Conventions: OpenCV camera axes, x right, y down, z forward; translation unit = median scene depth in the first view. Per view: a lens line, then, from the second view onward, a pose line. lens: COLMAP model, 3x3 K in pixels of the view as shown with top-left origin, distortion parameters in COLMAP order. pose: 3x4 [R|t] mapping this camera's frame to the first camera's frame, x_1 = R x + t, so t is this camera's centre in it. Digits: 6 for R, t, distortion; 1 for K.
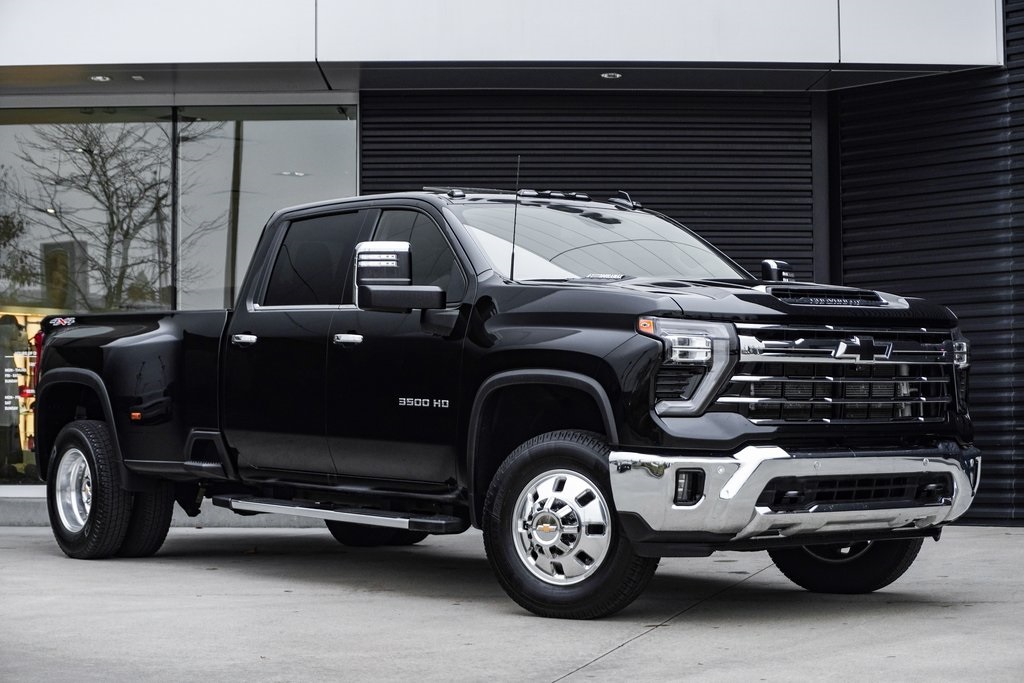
lens RADIAL K [[2205.8, 0, 512.0], [0, 2205.8, 341.5], [0, 0, 1]] dist [-0.135713, -0.272838]
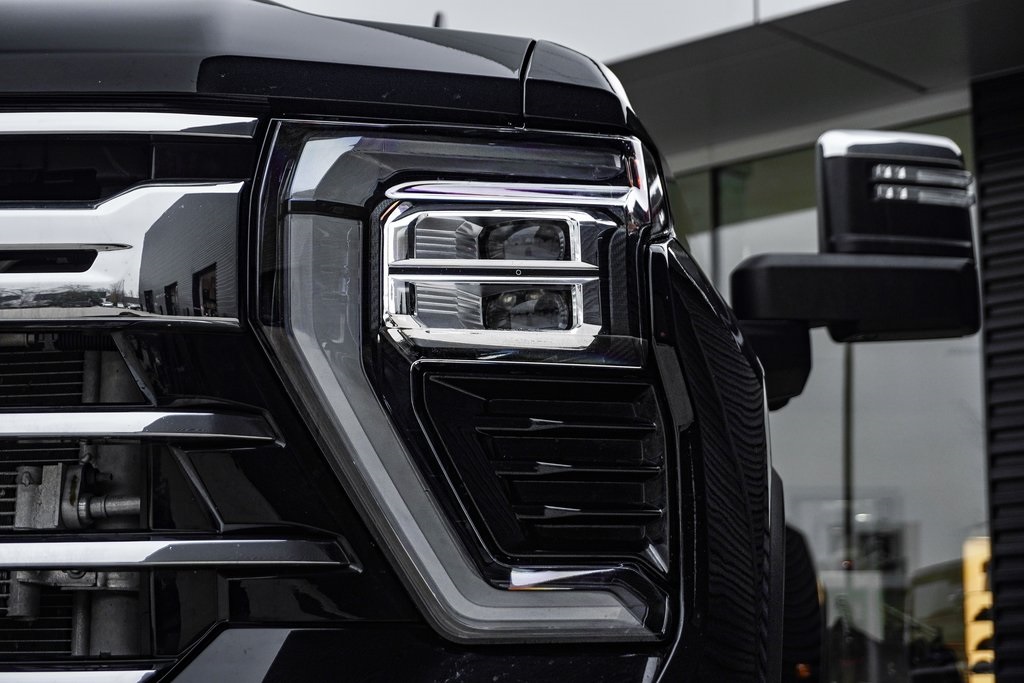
lens RADIAL K [[2073.5, 0, 512.0], [0, 2073.5, 341.5], [0, 0, 1]] dist [-0.213031, -0.112620]
pose [[0.735345, -0.117618, -0.667408, 0.323472], [0.028207, 0.989282, -0.143264, 0.034713], [0.677105, 0.086523, 0.730782, 0.944191]]
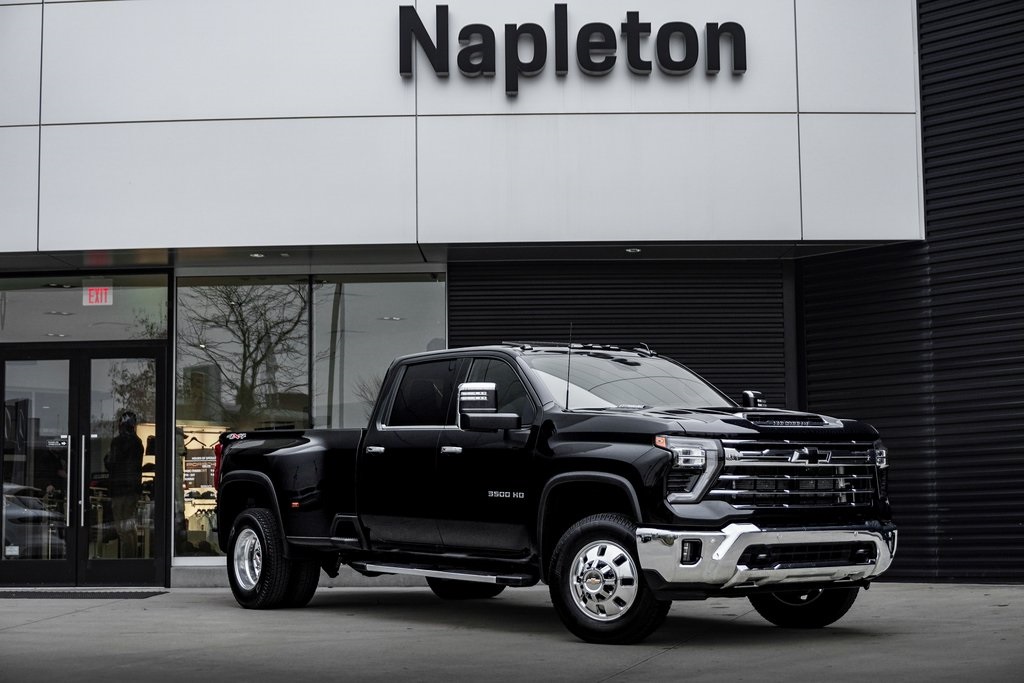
lens RADIAL K [[1830.6, 0, 512.0], [0, 1830.6, 341.5], [0, 0, 1]] dist [-0.027149, -0.143196]
pose [[0.999753, -0.008281, -0.020643, -0.011692], [0.007184, 0.998586, -0.052673, -0.009835], [0.021050, 0.052512, 0.998398, -0.211802]]
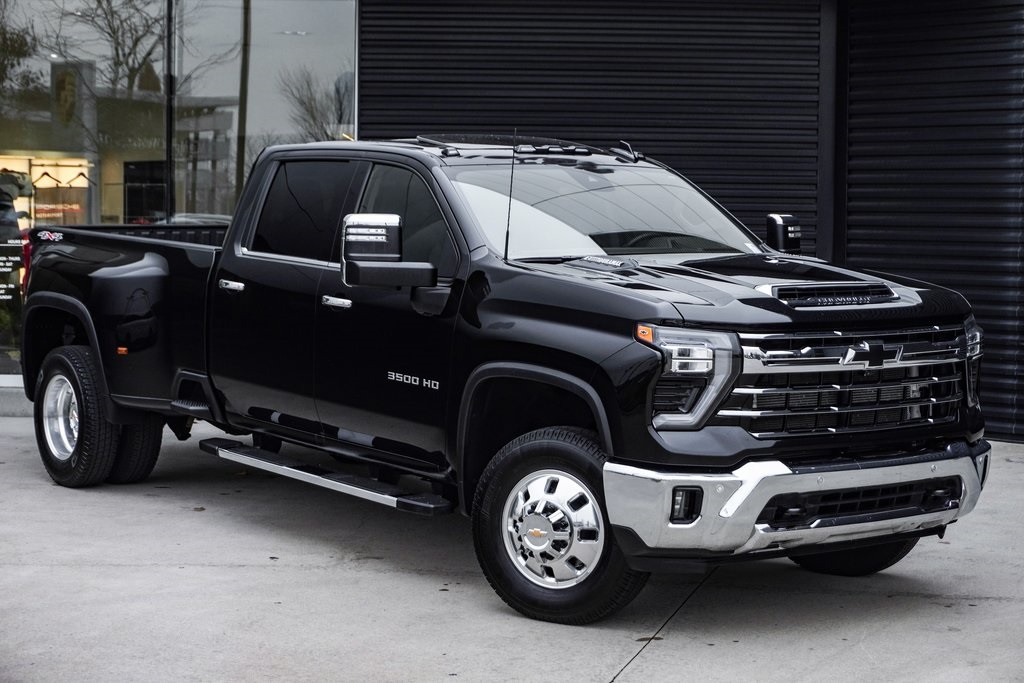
lens RADIAL K [[2112.4, 0, 512.0], [0, 2112.4, 341.5], [0, 0, 1]] dist [-0.065188, -0.140411]
pose [[0.999890, 0.014705, -0.001709, 0.004906], [-0.014433, 0.994004, 0.108387, -0.097999], [0.003293, -0.108351, 0.994107, 0.090208]]
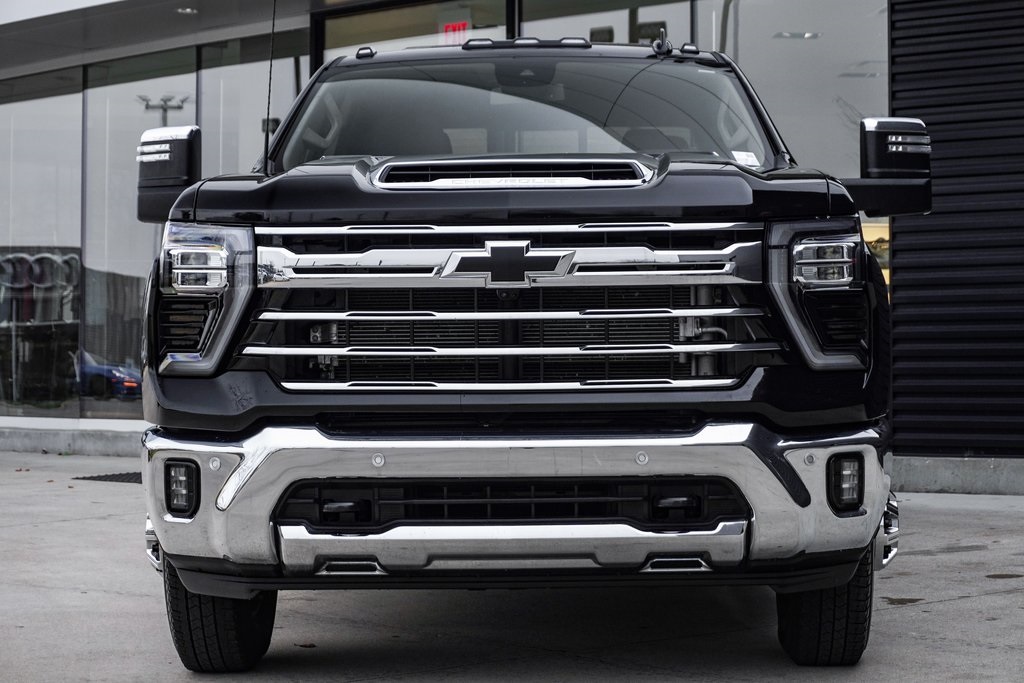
lens RADIAL K [[2217.4, 0, 533.7], [0, 2217.4, 345.3], [0, 0, 1]] dist [-0.099652, -0.338344]
pose [[0.798416, 0.000922, -0.602105, 0.515938], [0.024318, 0.999133, 0.033777, 0.005570], [0.601614, -0.041610, 0.797702, 0.528082]]
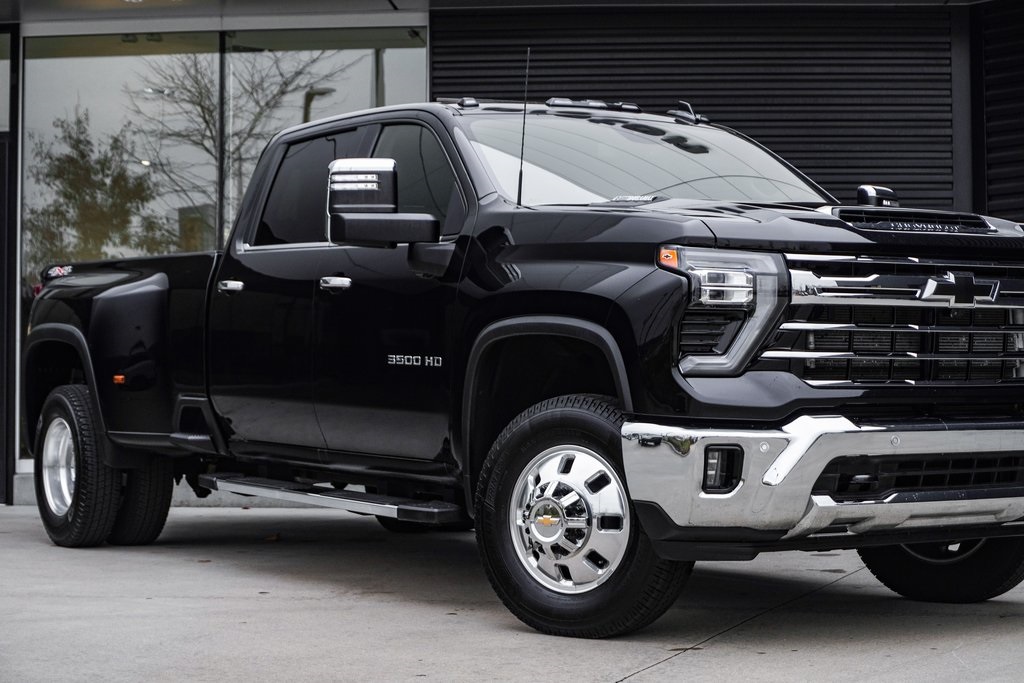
lens RADIAL K [[2205.8, 0, 512.0], [0, 2205.8, 341.5], [0, 0, 1]] dist [-0.135713, -0.272838]
pose [[0.996016, -0.001099, -0.089169, 0.072153], [0.002268, 0.999913, 0.013011, 0.011470], [0.089147, -0.013162, 0.995932, 0.226310]]
